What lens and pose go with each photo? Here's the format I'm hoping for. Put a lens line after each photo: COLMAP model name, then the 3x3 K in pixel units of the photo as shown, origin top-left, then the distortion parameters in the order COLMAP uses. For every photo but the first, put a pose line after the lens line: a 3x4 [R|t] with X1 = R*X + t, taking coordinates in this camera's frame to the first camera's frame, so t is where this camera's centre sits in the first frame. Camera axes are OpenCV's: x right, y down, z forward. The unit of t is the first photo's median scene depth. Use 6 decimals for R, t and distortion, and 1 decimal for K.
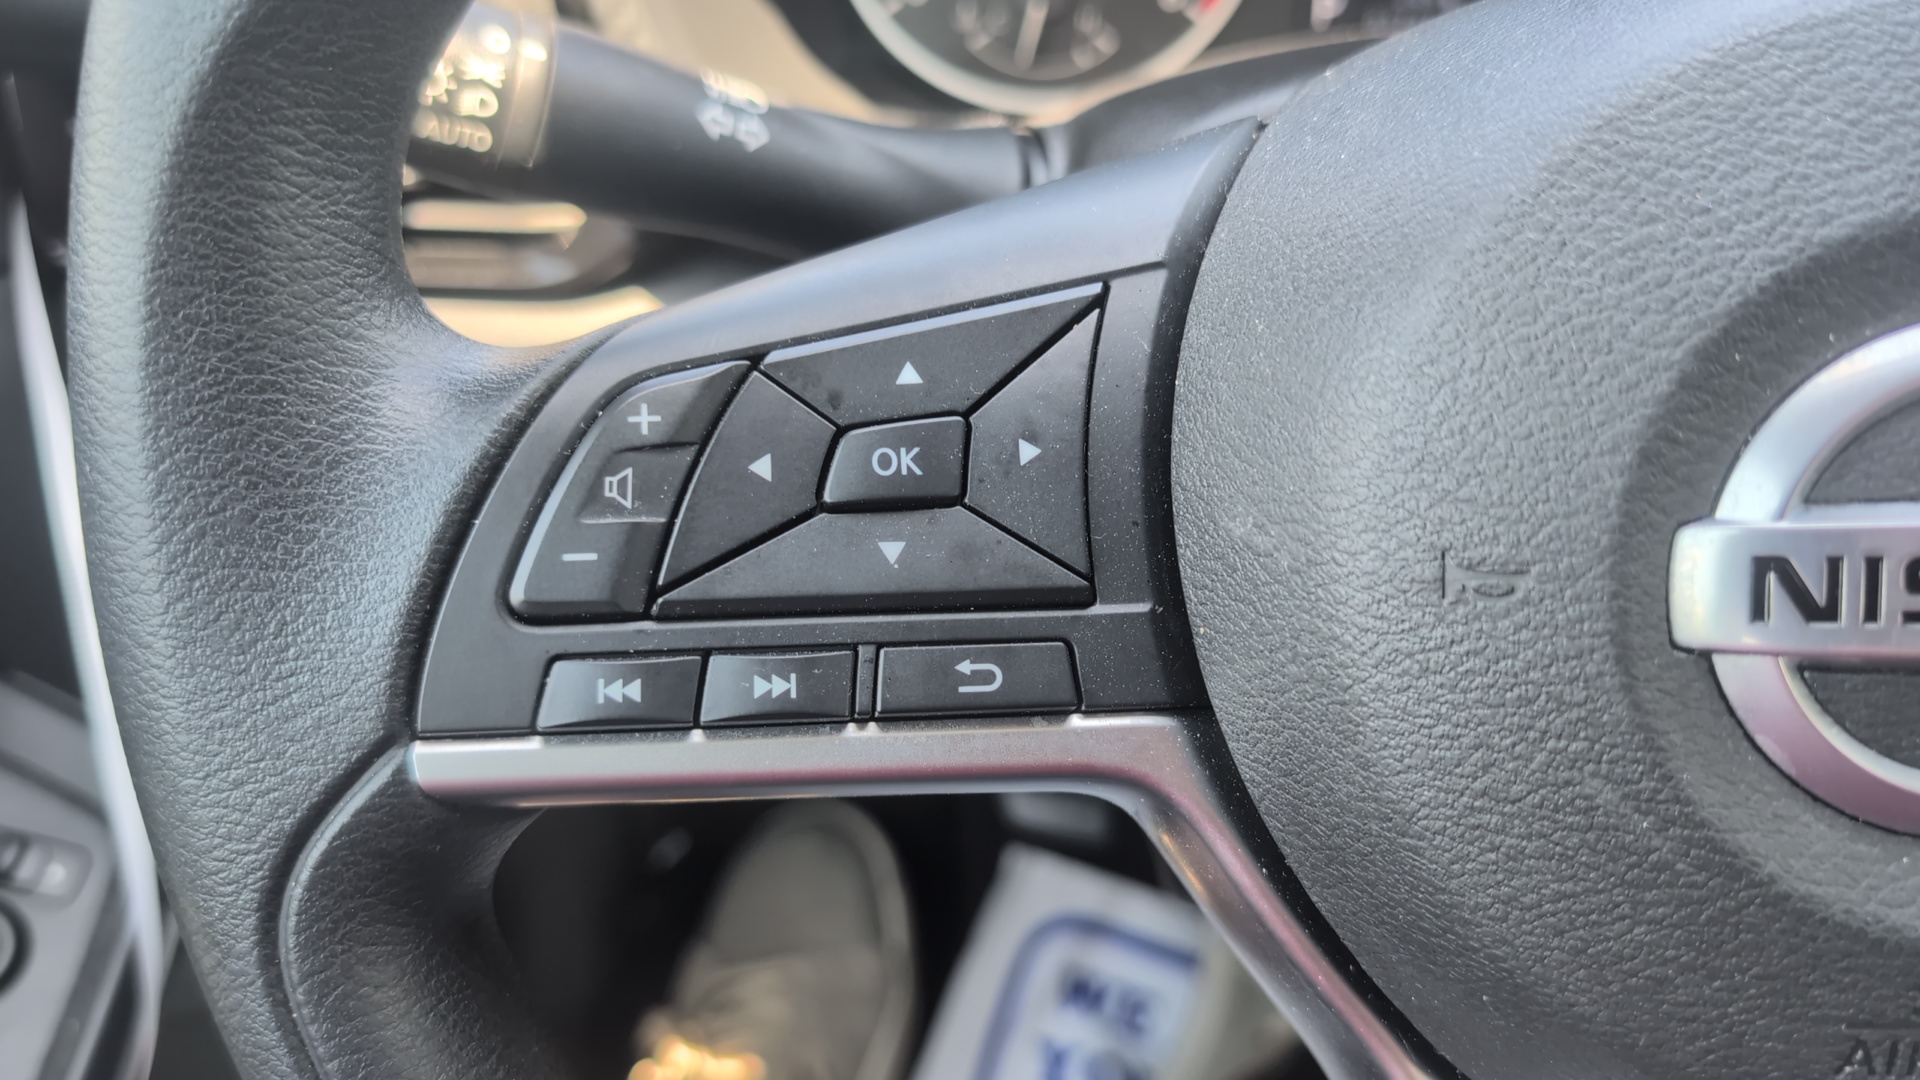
lens RADIAL K [[1739.7, 0, 960.0], [0, 1739.7, 540.0], [0, 0, 1]] dist [0.002847, 0.000563]
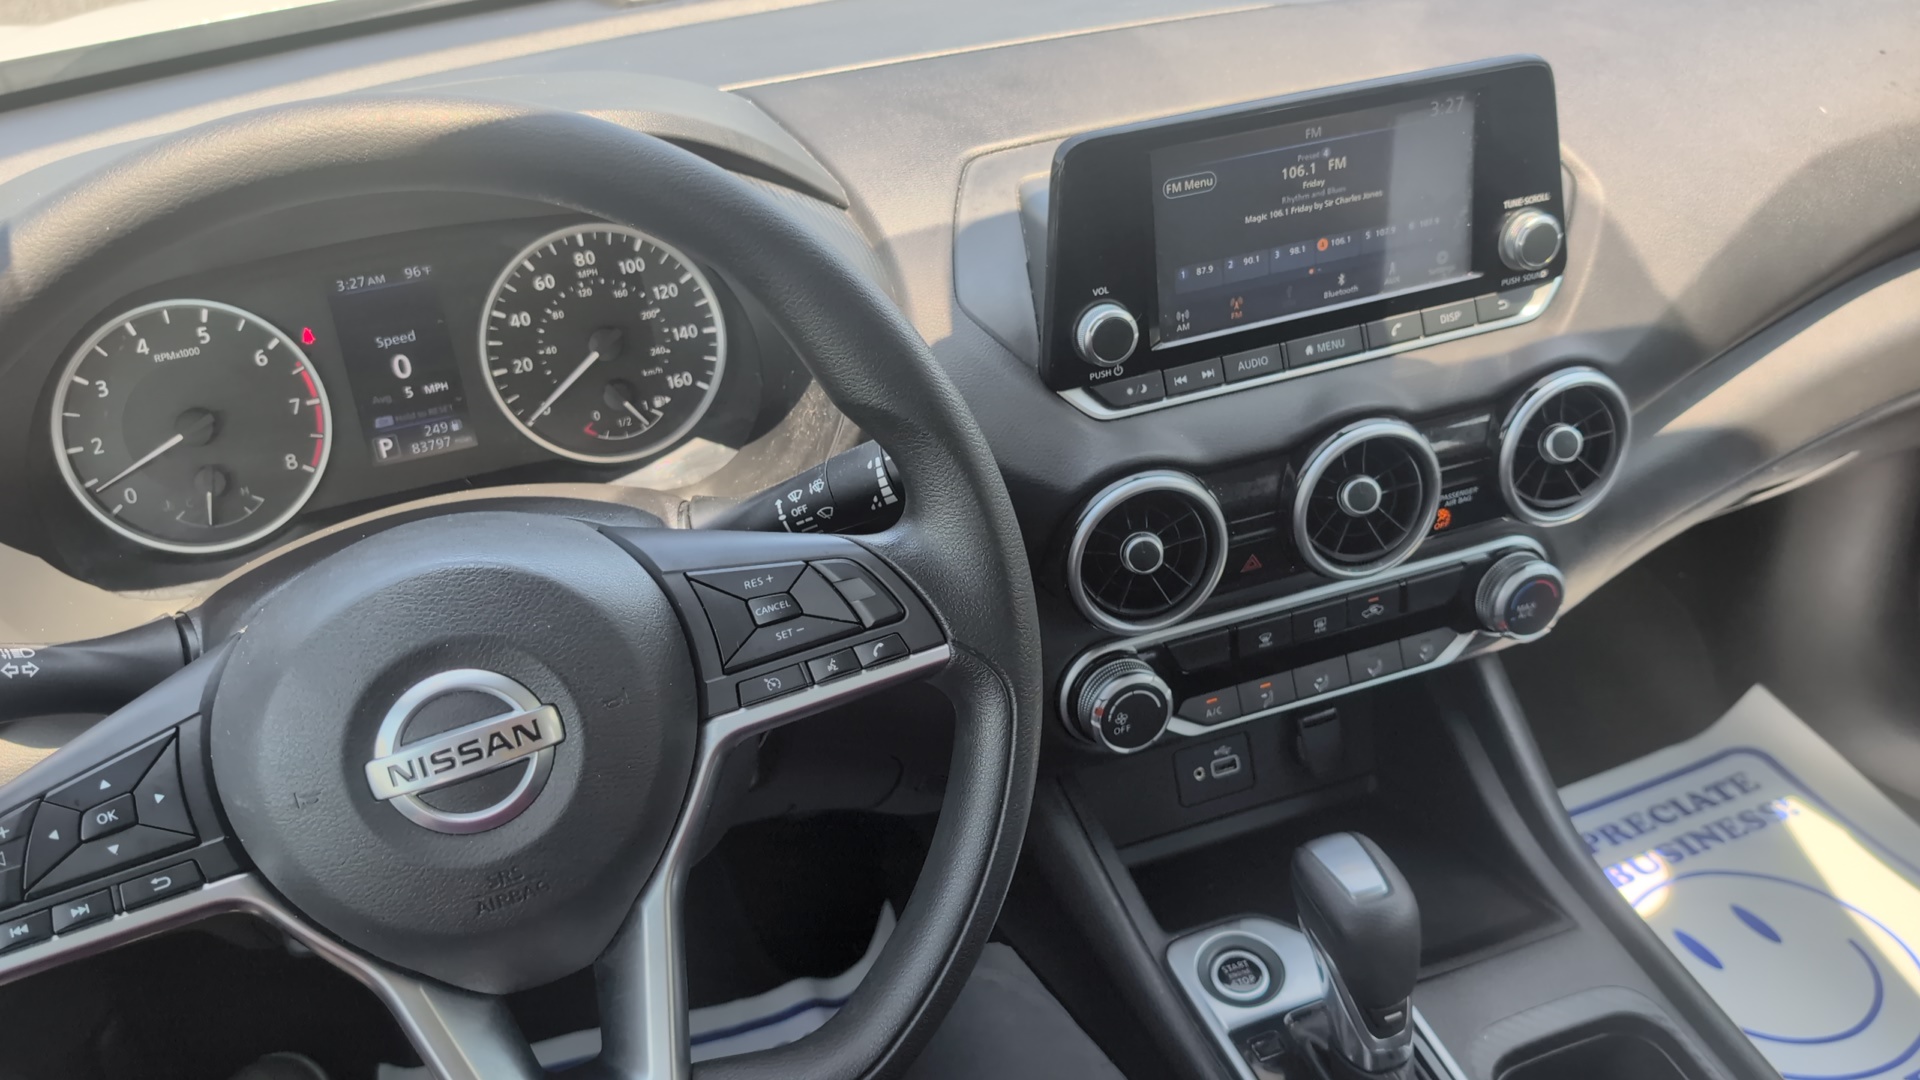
lens RADIAL K [[1625.1, 0, 960.0], [0, 1625.1, 540.0], [0, 0, 1]] dist [-0.010331, -0.010789]
pose [[0.904409, -0.265664, 0.333865, 0.441458], [0.292019, 0.955929, -0.030397, 0.007031], [-0.311076, 0.124987, 0.942131, -1.861770]]
